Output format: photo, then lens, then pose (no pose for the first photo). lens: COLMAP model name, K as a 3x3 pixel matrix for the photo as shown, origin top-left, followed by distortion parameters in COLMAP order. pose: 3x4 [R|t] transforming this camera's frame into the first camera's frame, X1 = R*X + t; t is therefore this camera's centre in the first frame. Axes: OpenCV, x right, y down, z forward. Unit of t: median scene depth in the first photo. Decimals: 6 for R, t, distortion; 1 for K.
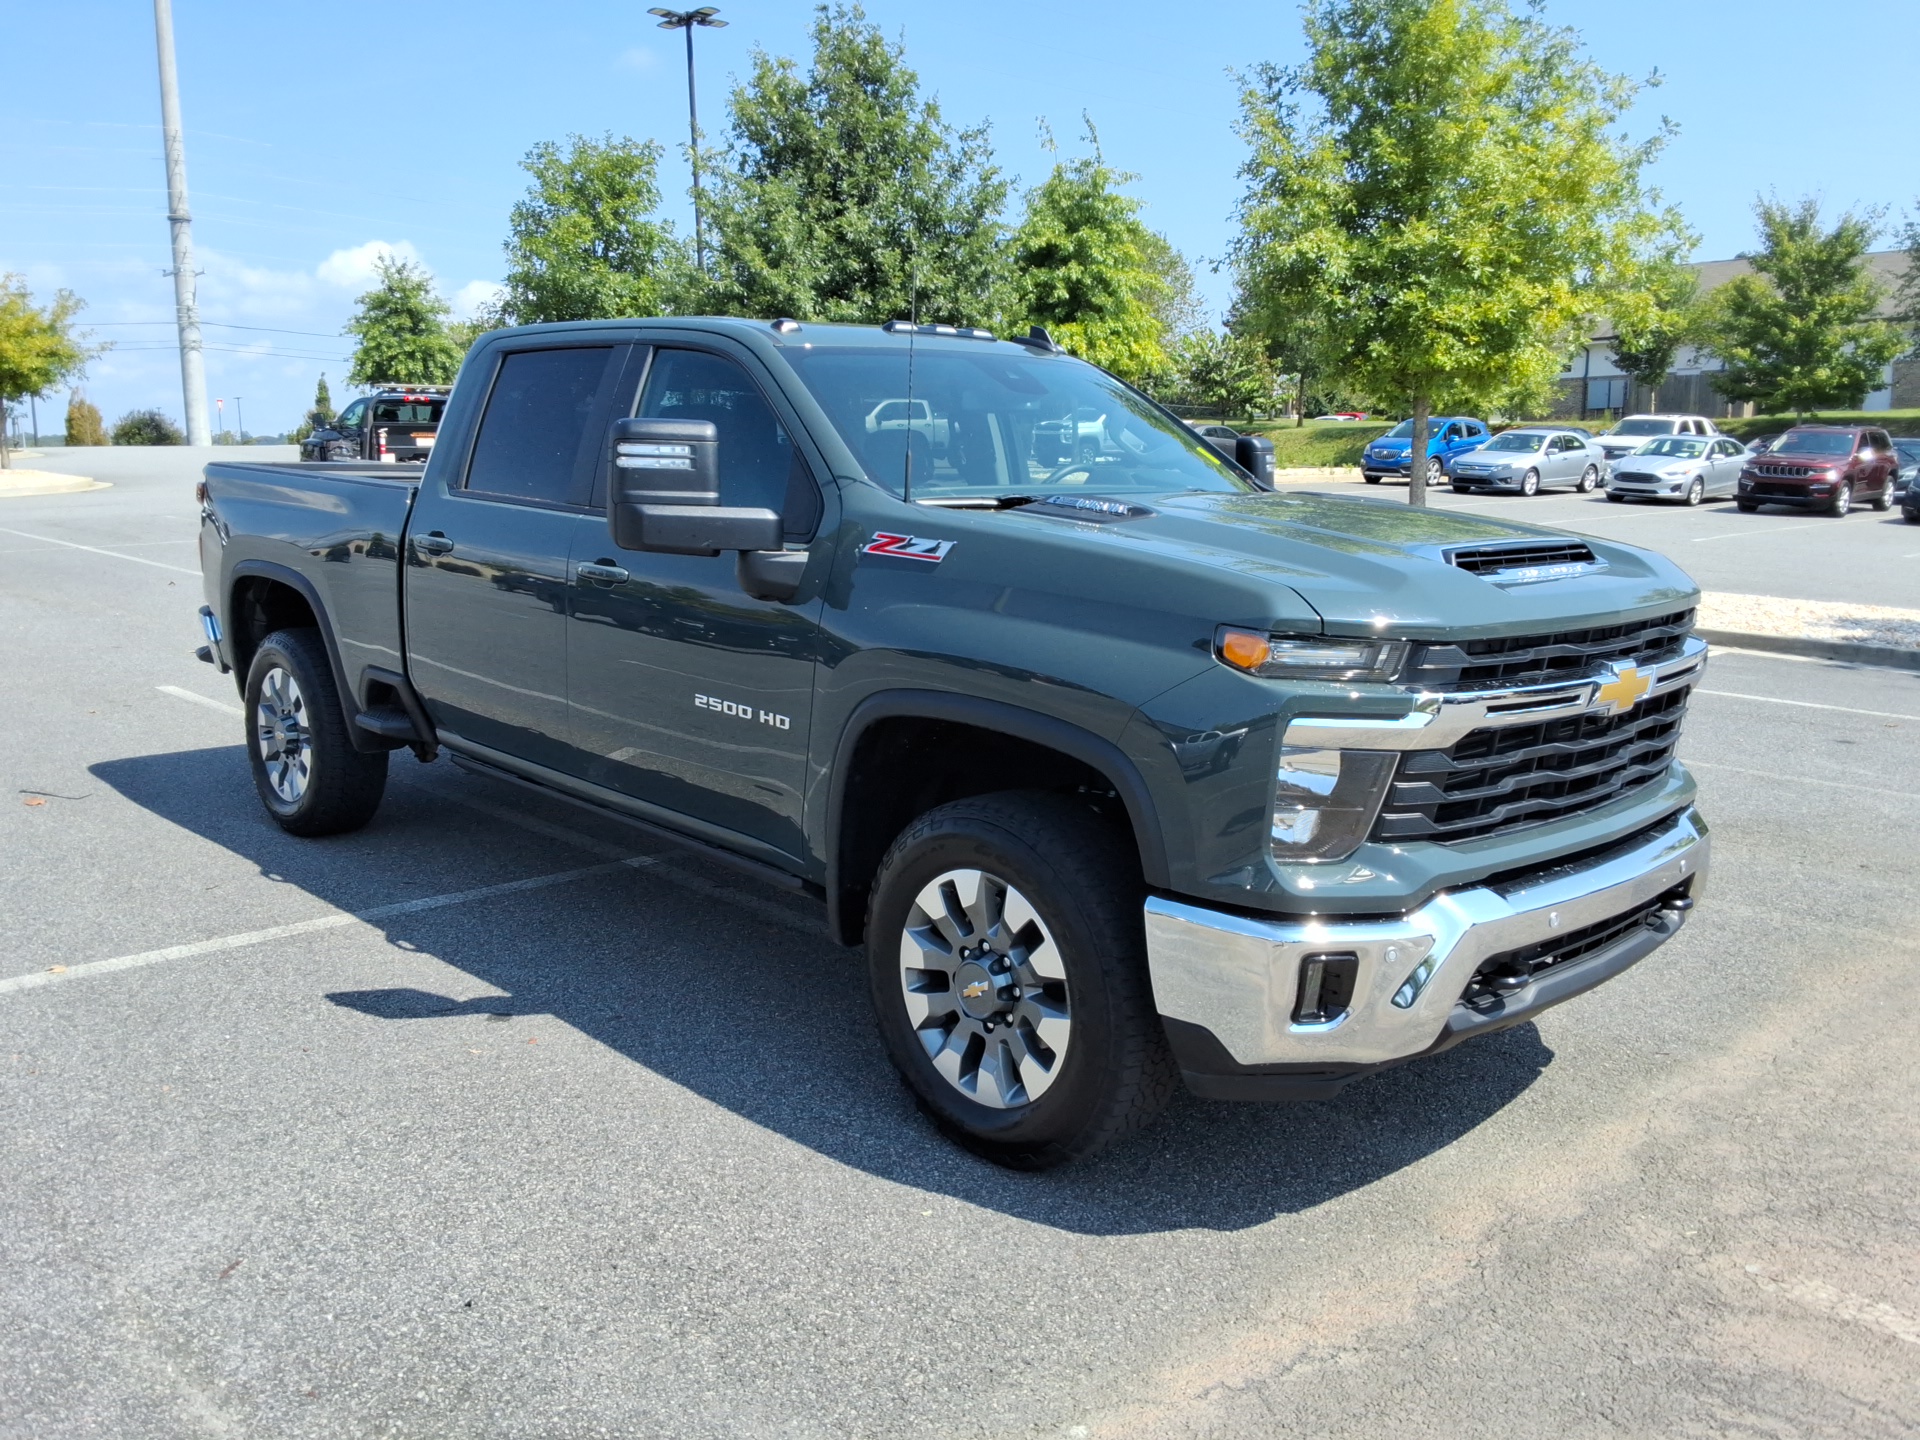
lens RADIAL K [[1542.7, 0, 966.9], [0, 1542.7, 717.7], [0, 0, 1]] dist [0.077781, -0.117047]
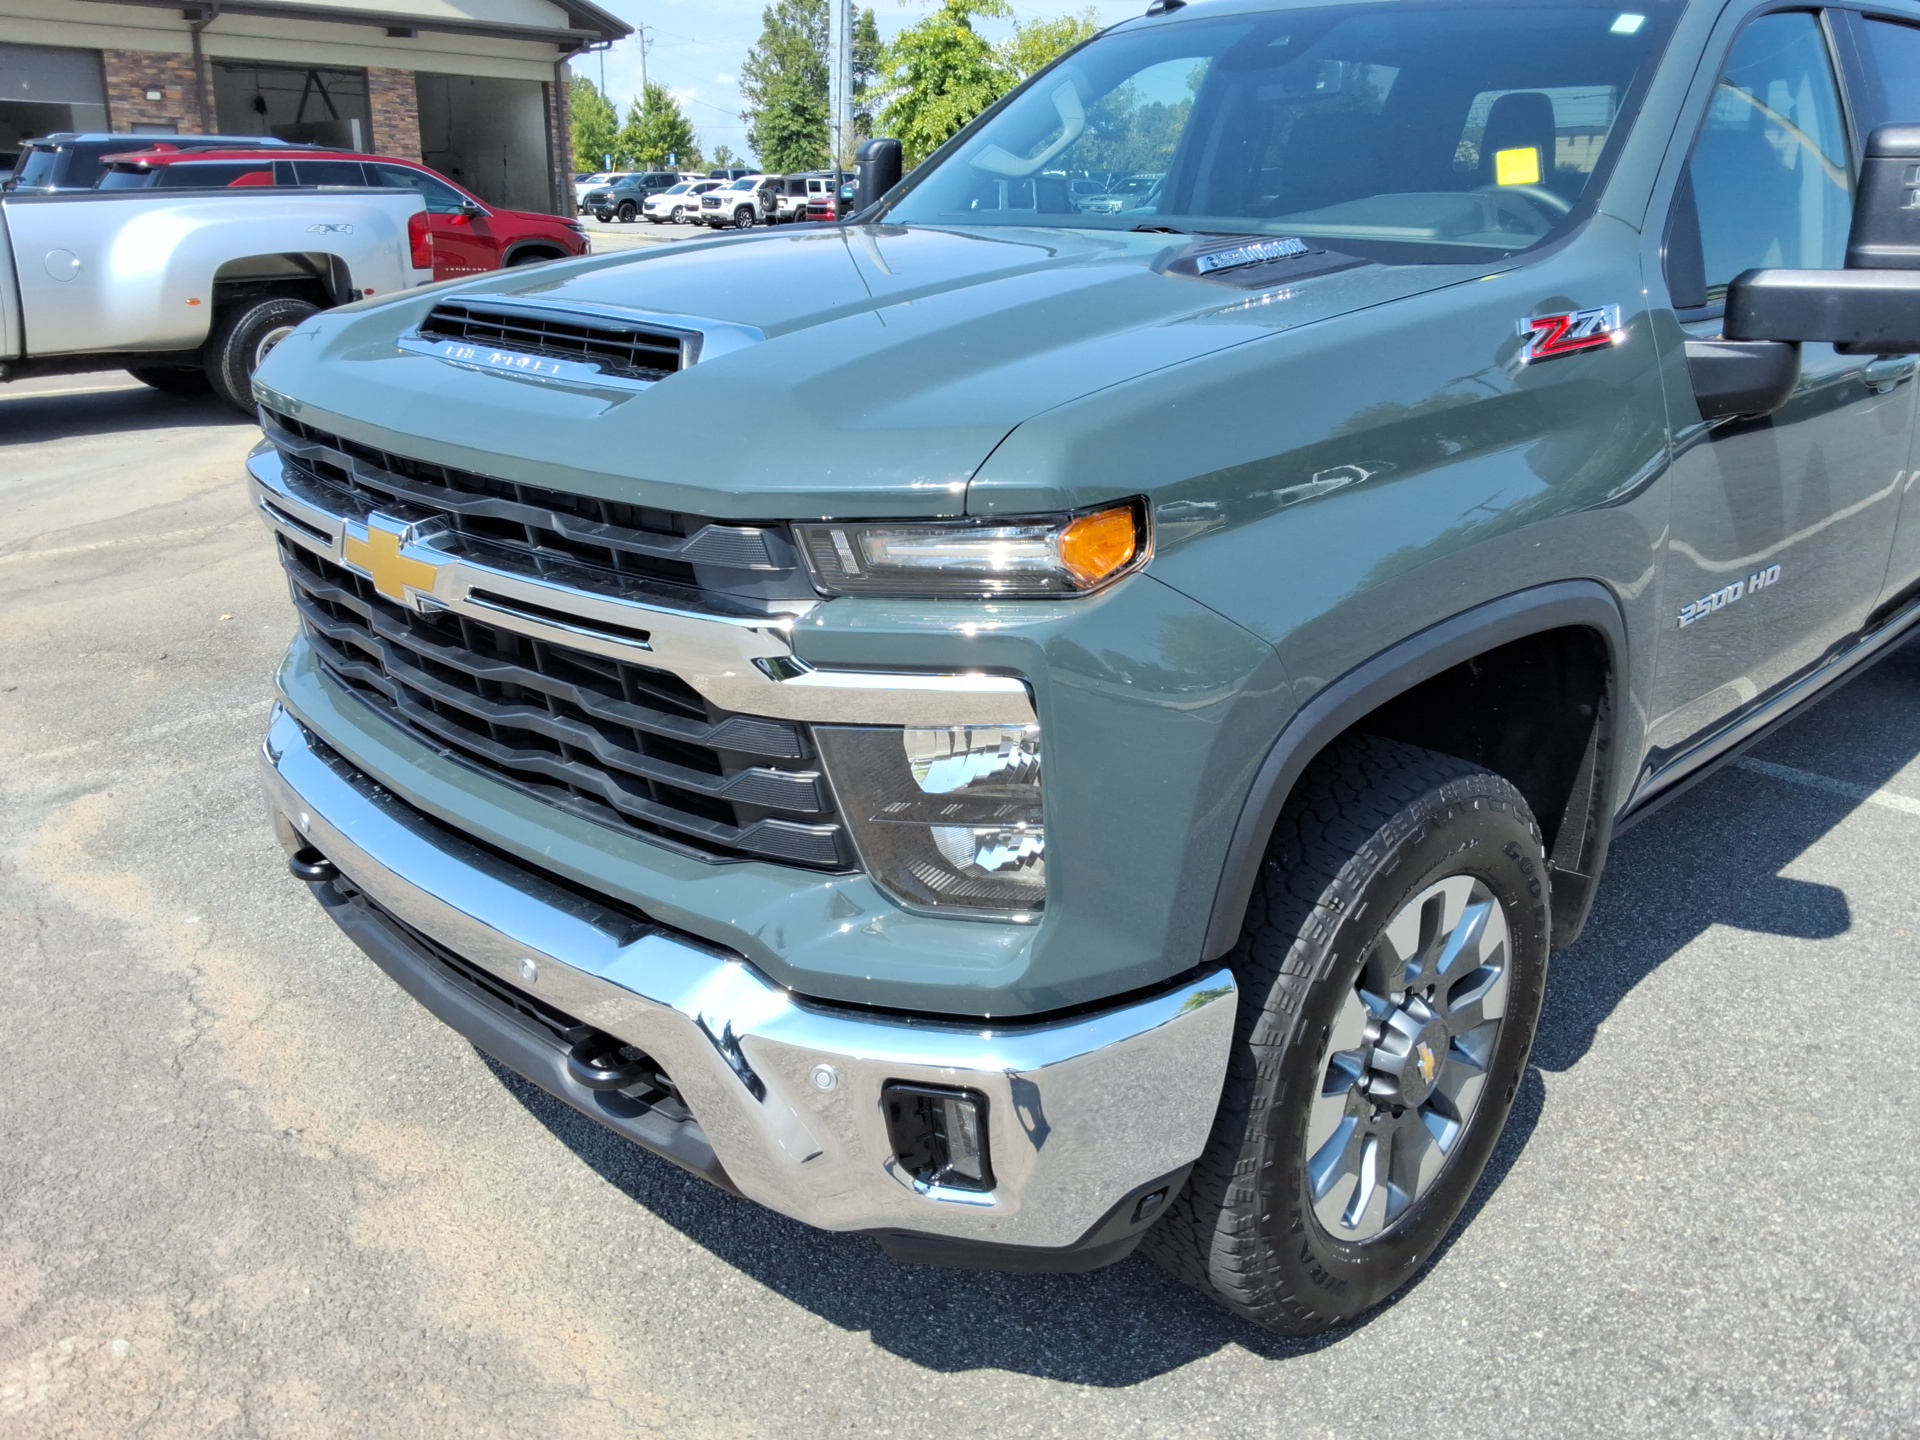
lens RADIAL K [[1542.7, 0, 958.5], [0, 1542.7, 720.3], [0, 0, 1]] dist [0.077781, -0.117047]
pose [[0.009696, 0.320103, -0.947333, 0.111373], [-0.171018, 0.933950, 0.313831, -0.020638], [0.985220, 0.158968, 0.063799, 0.131632]]
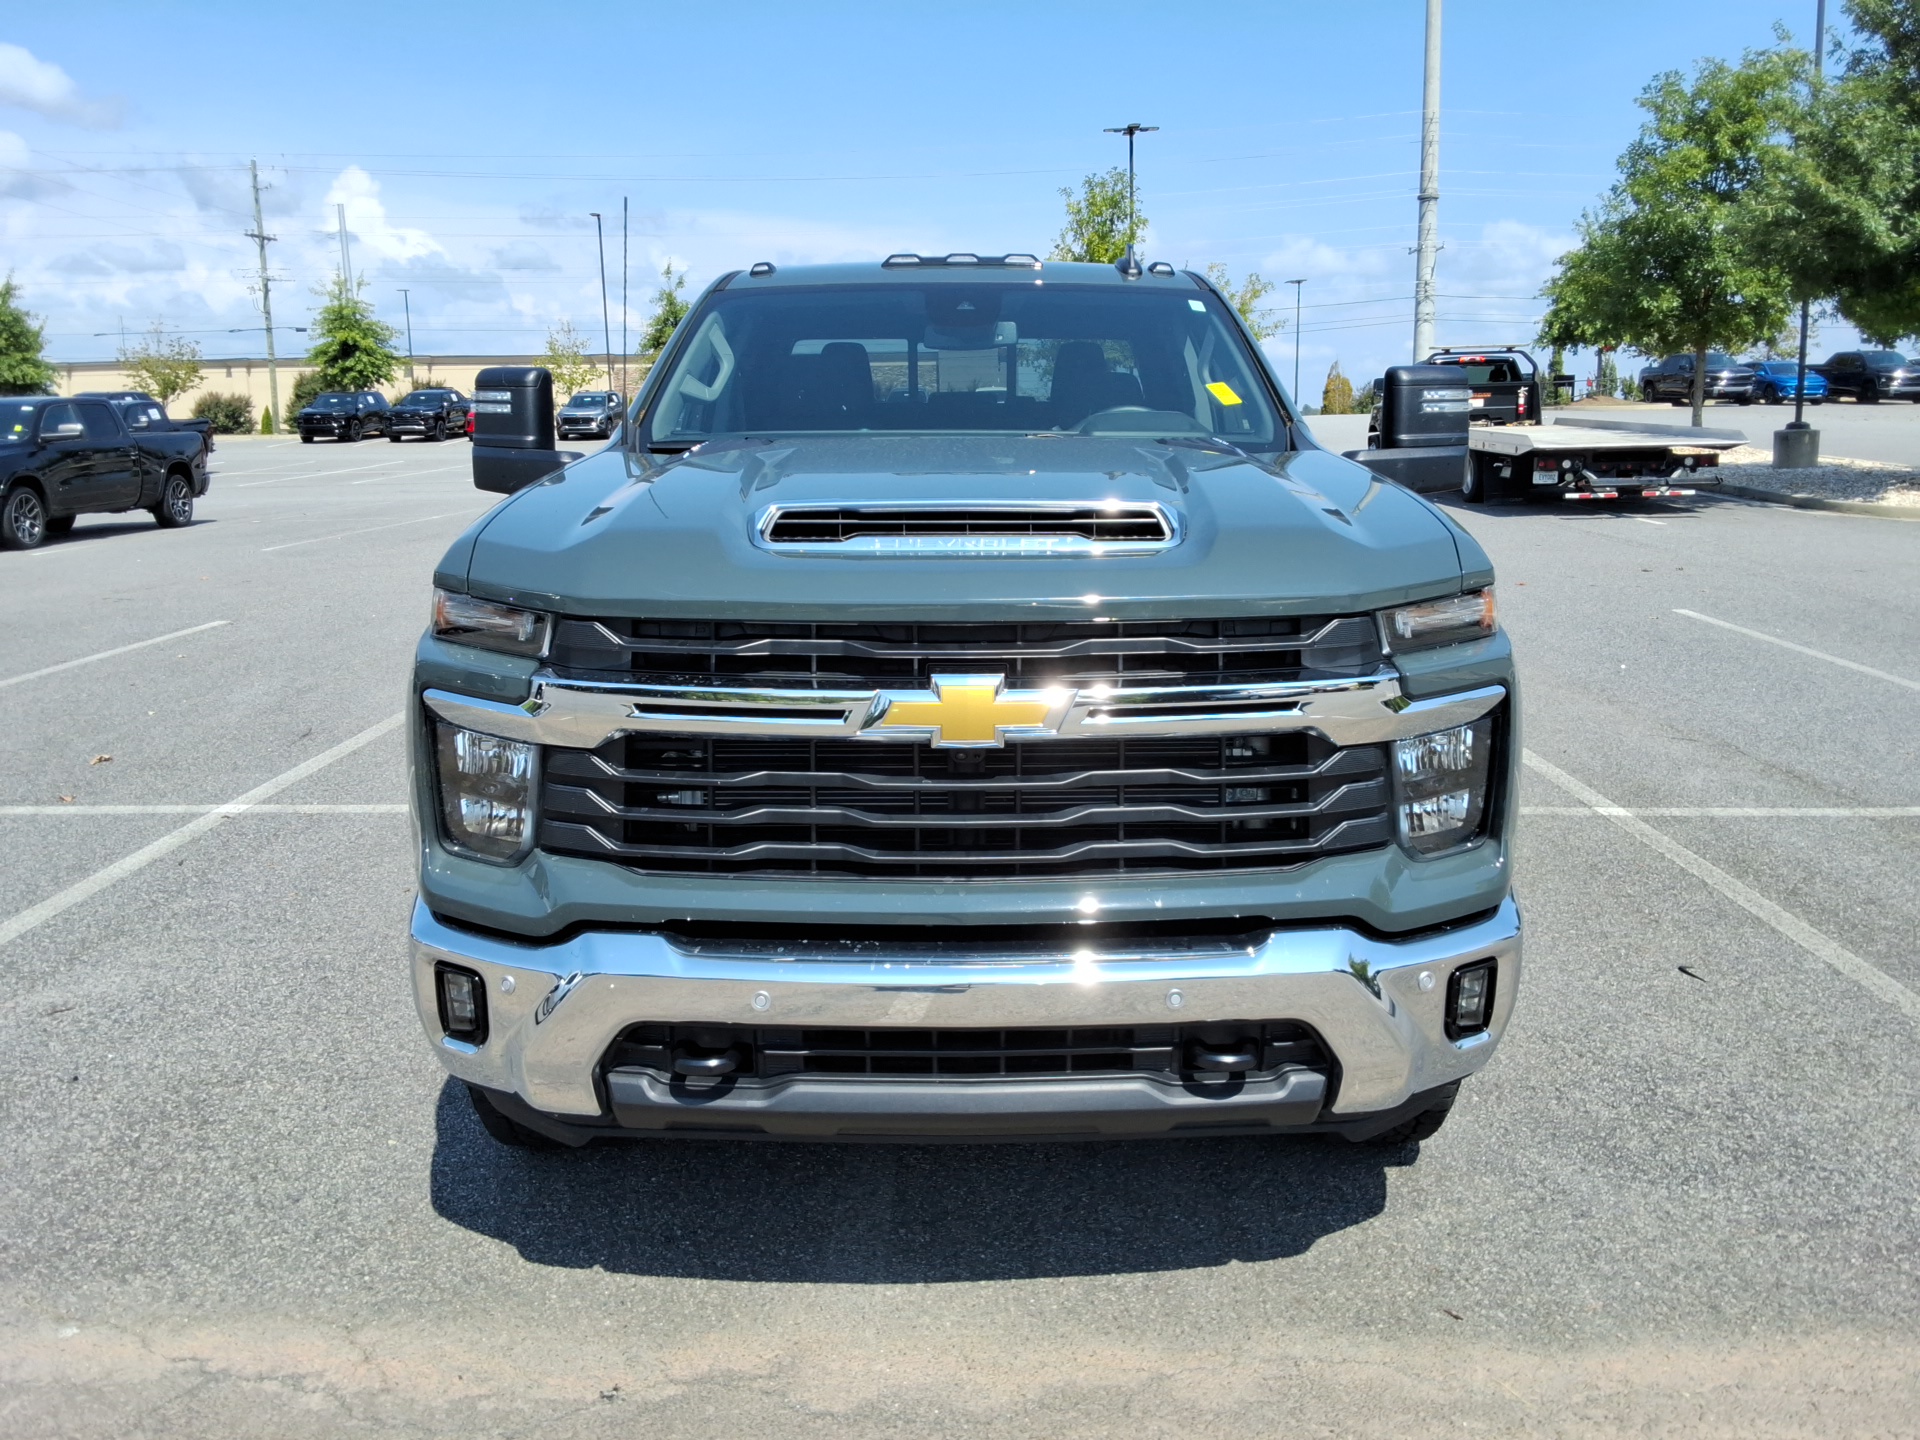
lens RADIAL K [[1542.7, 0, 955.4], [0, 1542.7, 715.7], [0, 0, 1]] dist [0.077781, -0.117047]
pose [[0.722182, 0.117932, -0.681575, 0.099263], [-0.103621, 0.992685, 0.061969, -0.006727], [0.683897, 0.025873, 0.729119, 0.054319]]
